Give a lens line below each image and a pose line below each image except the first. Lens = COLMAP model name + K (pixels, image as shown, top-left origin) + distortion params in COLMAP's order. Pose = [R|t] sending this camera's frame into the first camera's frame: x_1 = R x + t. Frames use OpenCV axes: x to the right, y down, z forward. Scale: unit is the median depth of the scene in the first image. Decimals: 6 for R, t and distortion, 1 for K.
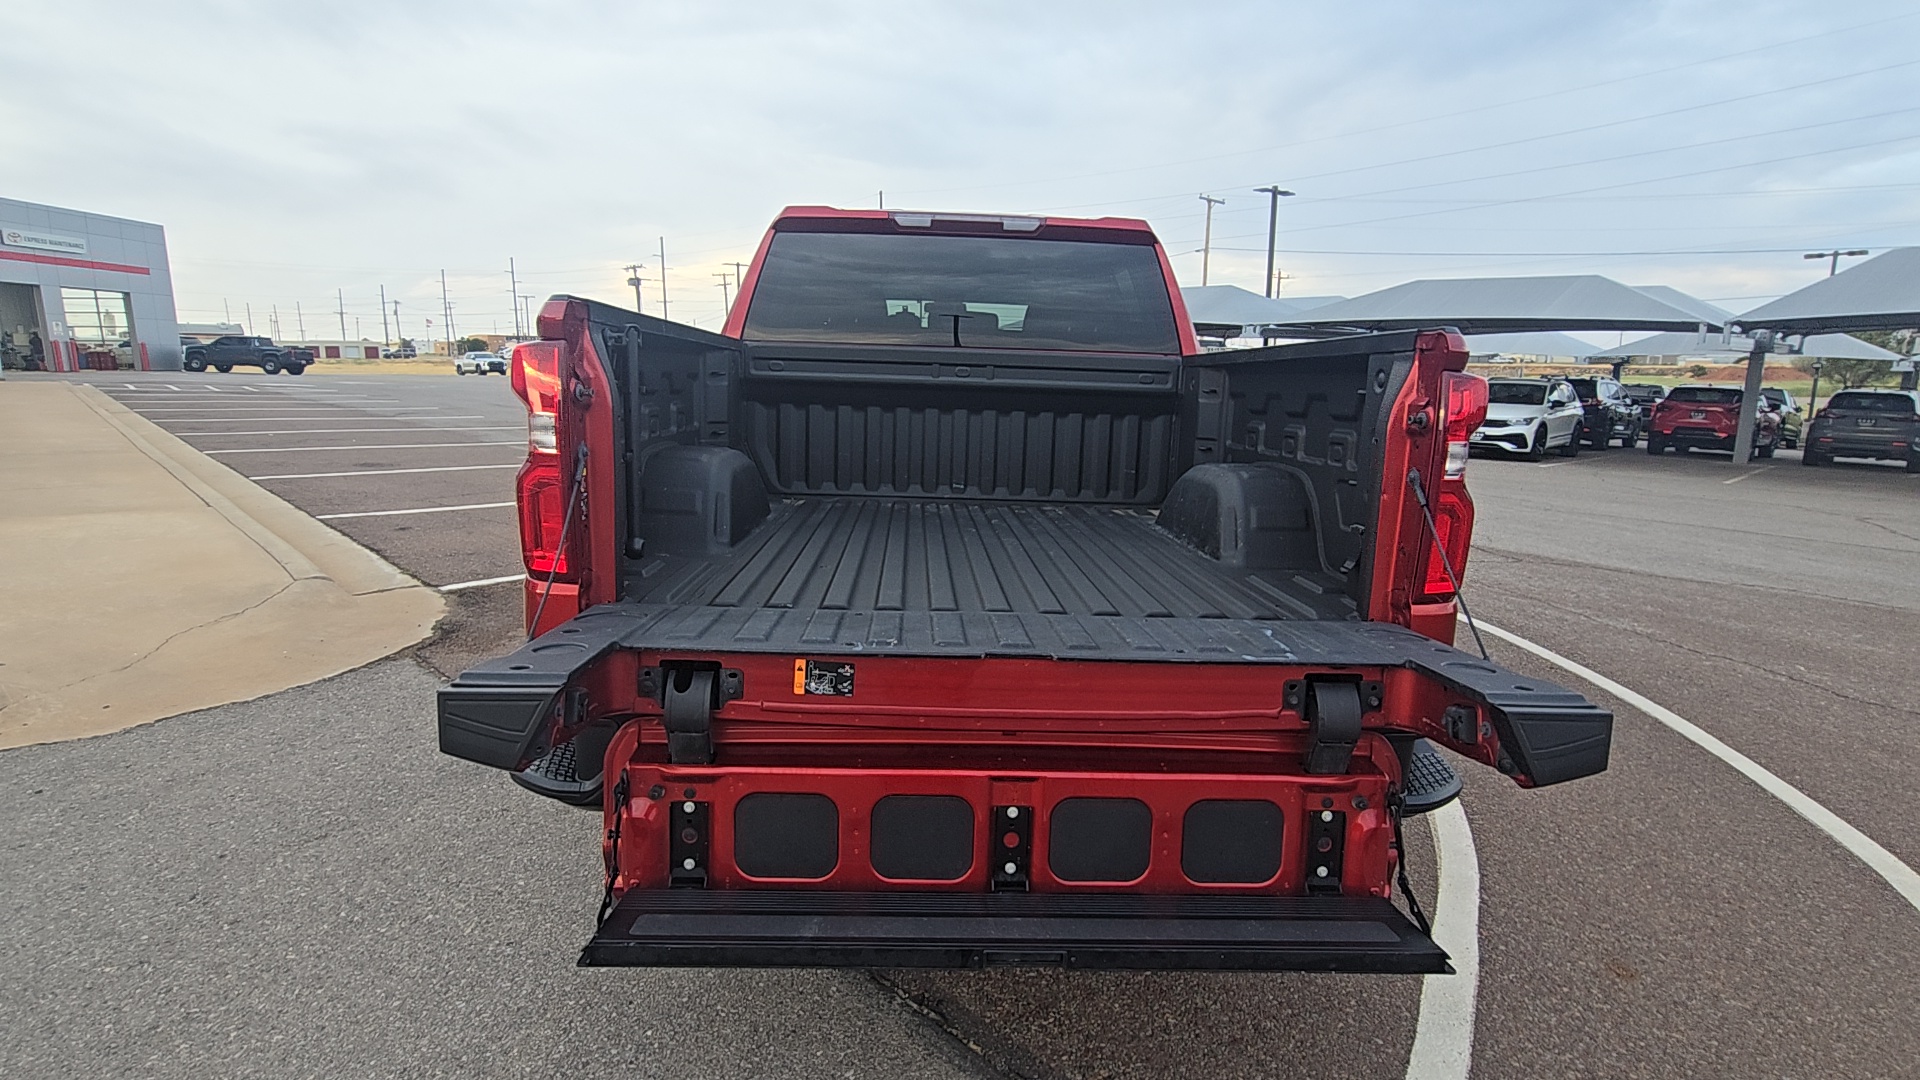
lens RADIAL K [[965.8, 0, 945.5], [0, 965.8, 546.4], [0, 0, 1]] dist [-0.005026, 0.002491]
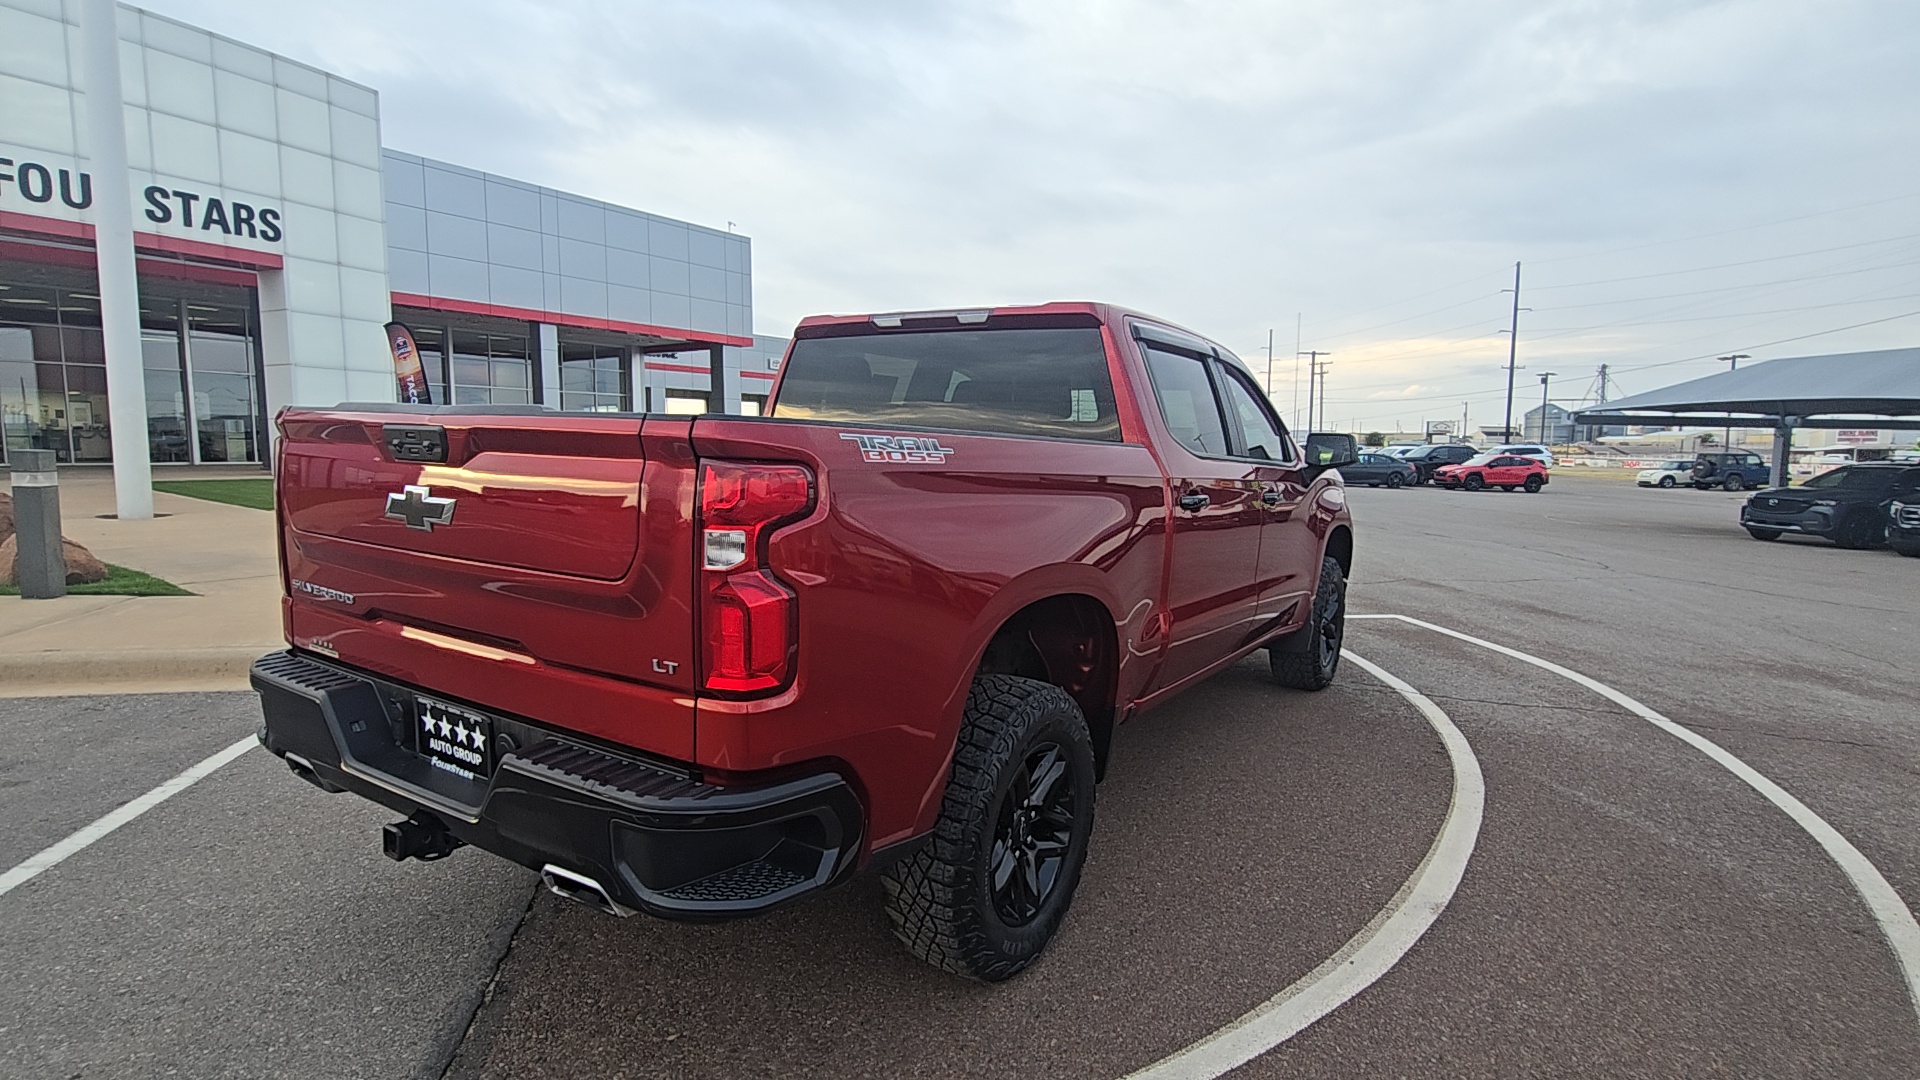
lens RADIAL K [[965.8, 0, 958.3], [0, 965.8, 539.9], [0, 0, 1]] dist [-0.005026, 0.002491]
pose [[0.826821, 0.053205, -0.559943, 0.642965], [-0.107331, 0.992147, -0.064215, -0.031944], [0.552129, 0.113193, 0.826039, 0.170904]]
